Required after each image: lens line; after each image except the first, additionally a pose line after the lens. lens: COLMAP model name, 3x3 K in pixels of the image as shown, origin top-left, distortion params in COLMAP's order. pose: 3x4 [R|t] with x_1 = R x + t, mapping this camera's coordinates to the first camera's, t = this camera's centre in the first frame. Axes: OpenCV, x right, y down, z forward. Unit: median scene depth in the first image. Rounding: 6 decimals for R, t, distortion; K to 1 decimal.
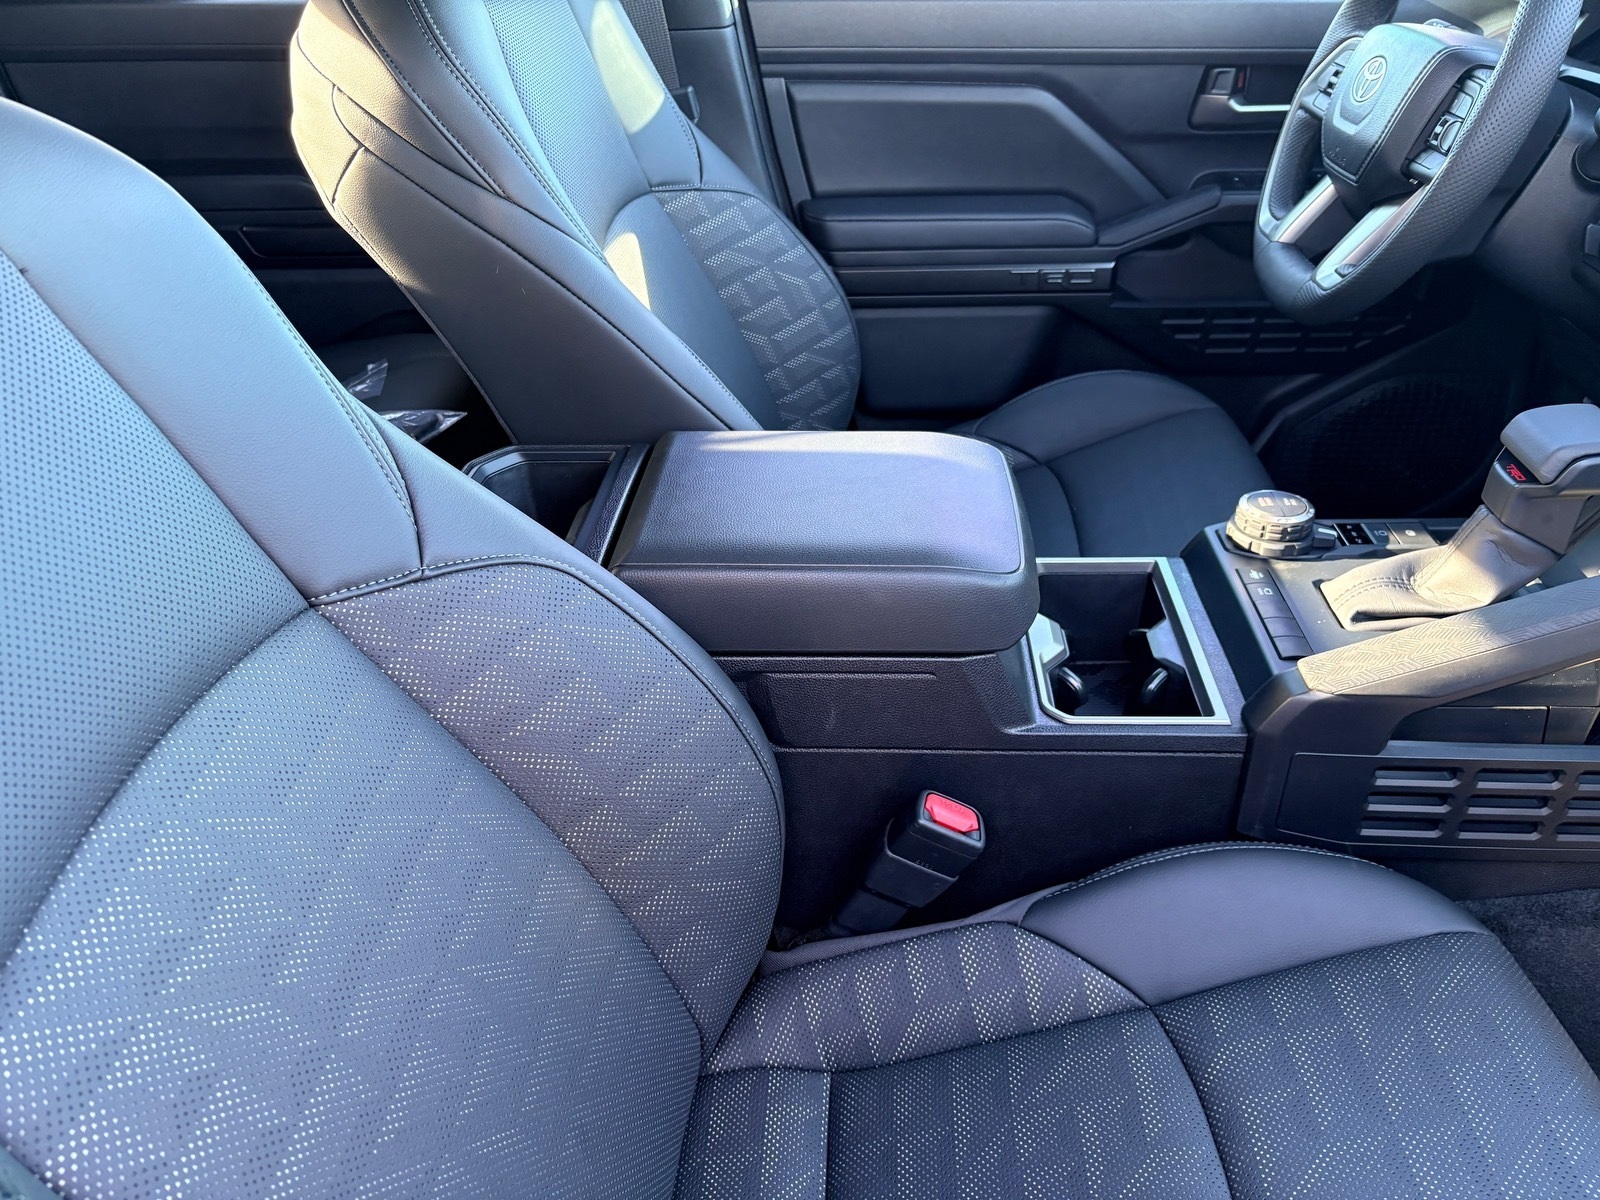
lens RADIAL K [[1219.6, 0, 806.8], [0, 1219.6, 607.8], [0, 0, 1]] dist [0.033185, -0.041286]
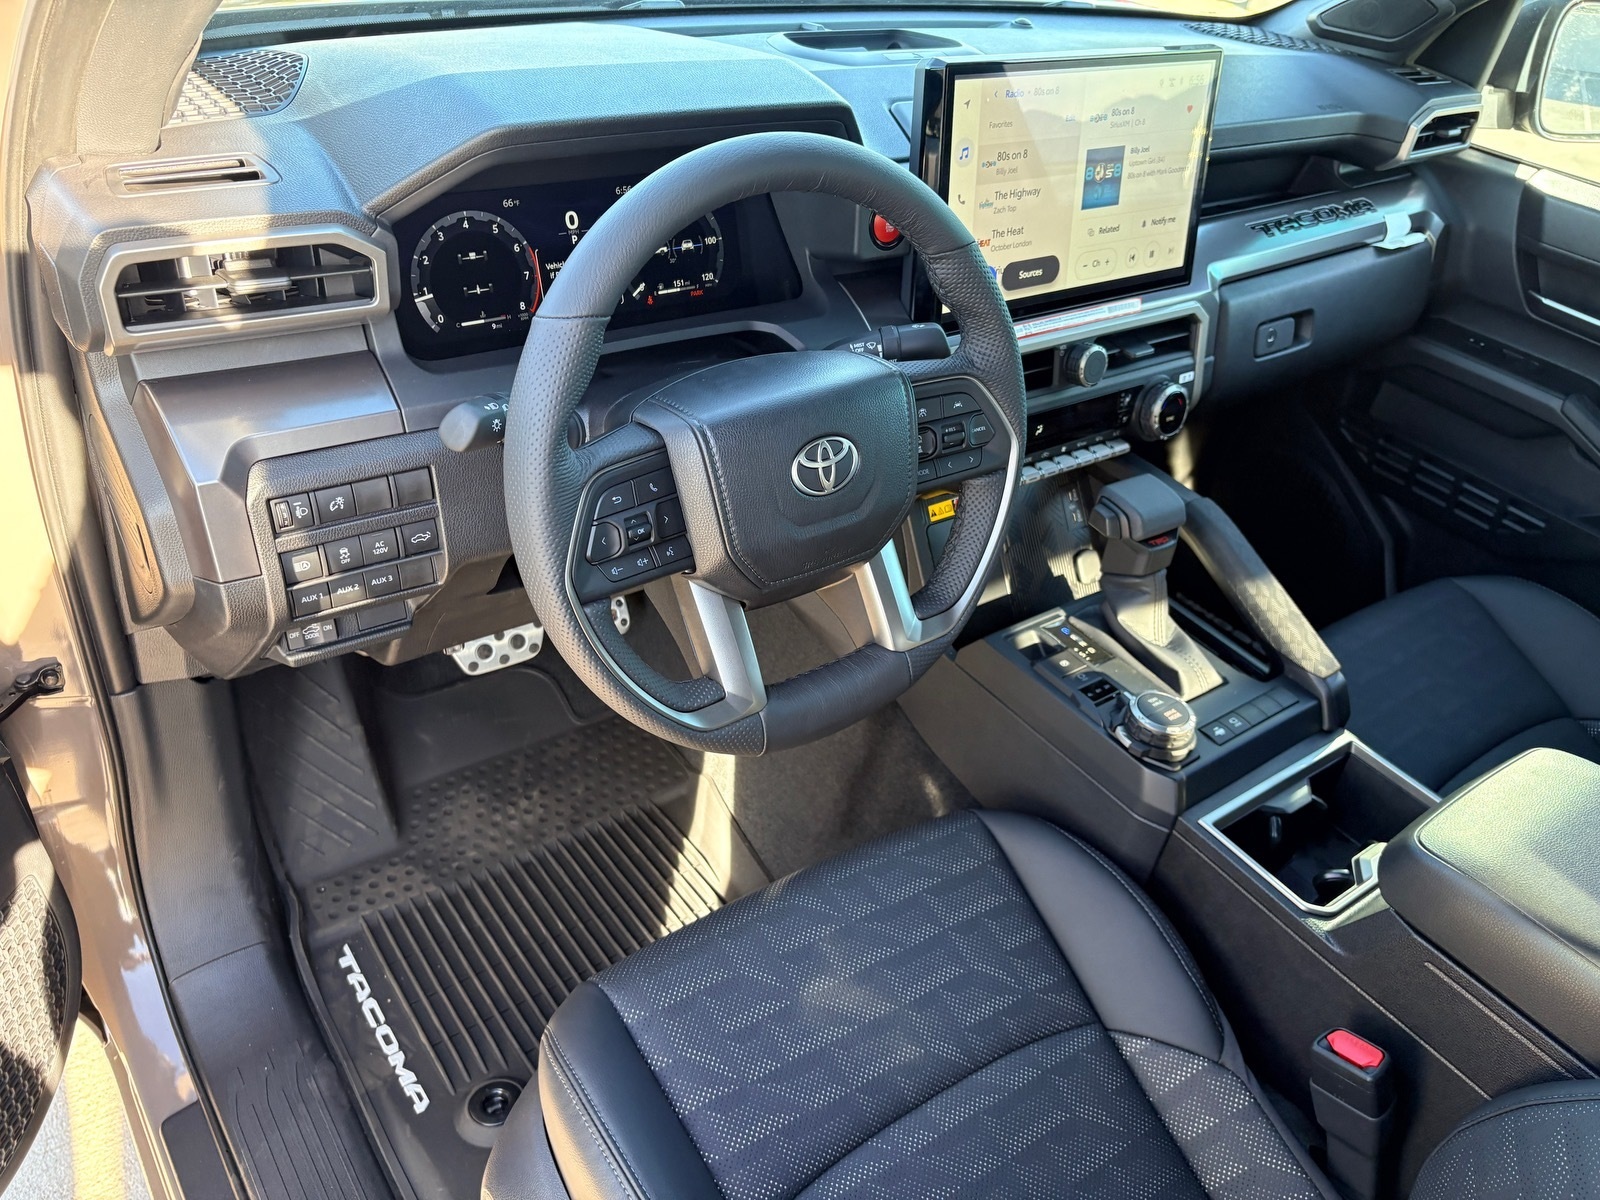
lens RADIAL K [[1219.6, 0, 794.9], [0, 1219.6, 599.9], [0, 0, 1]] dist [0.033185, -0.041286]
pose [[-0.634200, -0.492627, 0.595910, -0.011987], [0.319321, 0.535046, 0.782151, -1.206870], [-0.704148, 0.686327, -0.182020, 1.496885]]
